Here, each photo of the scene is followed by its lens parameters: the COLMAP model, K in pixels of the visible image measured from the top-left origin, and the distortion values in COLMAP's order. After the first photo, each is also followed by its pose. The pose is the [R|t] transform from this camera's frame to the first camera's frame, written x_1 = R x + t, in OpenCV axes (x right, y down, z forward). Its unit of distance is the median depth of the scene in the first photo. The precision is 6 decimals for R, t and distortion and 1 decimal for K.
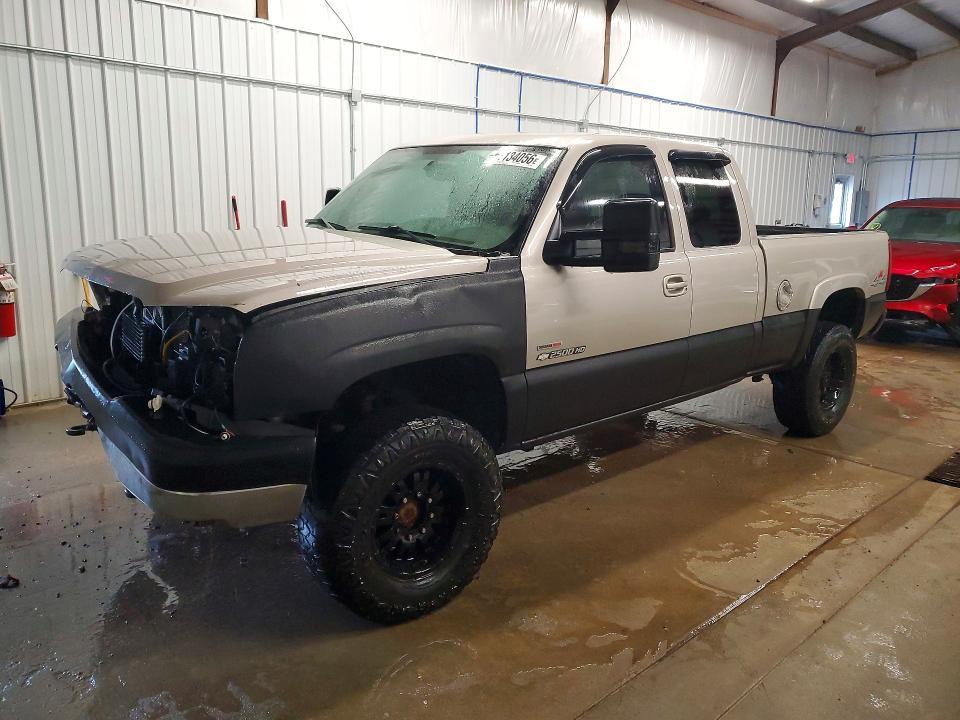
lens RADIAL K [[753.5, 0, 457.9], [0, 753.5, 345.2], [0, 0, 1]] dist [0.015683, 0.008858]
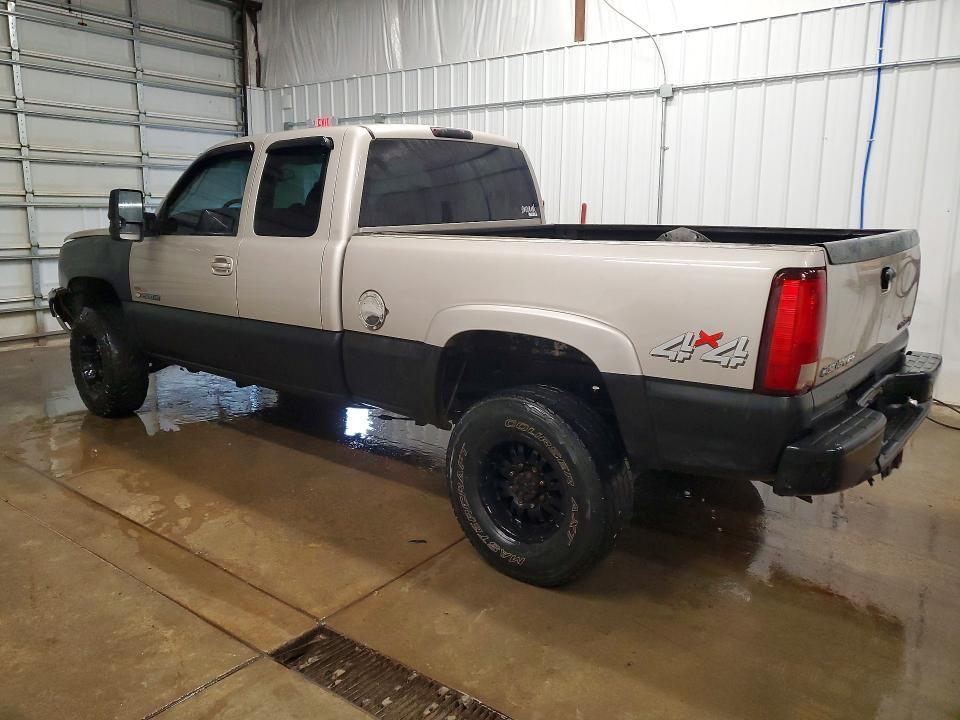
lens RADIAL K [[753.5, 0, 478.7], [0, 753.5, 357.5], [0, 0, 1]] dist [0.015683, 0.008858]
pose [[0.146877, 0.178670, -0.972884, 1.329334], [-0.190338, 0.970276, 0.149455, -0.171976], [0.970669, 0.163225, 0.176519, 1.091273]]
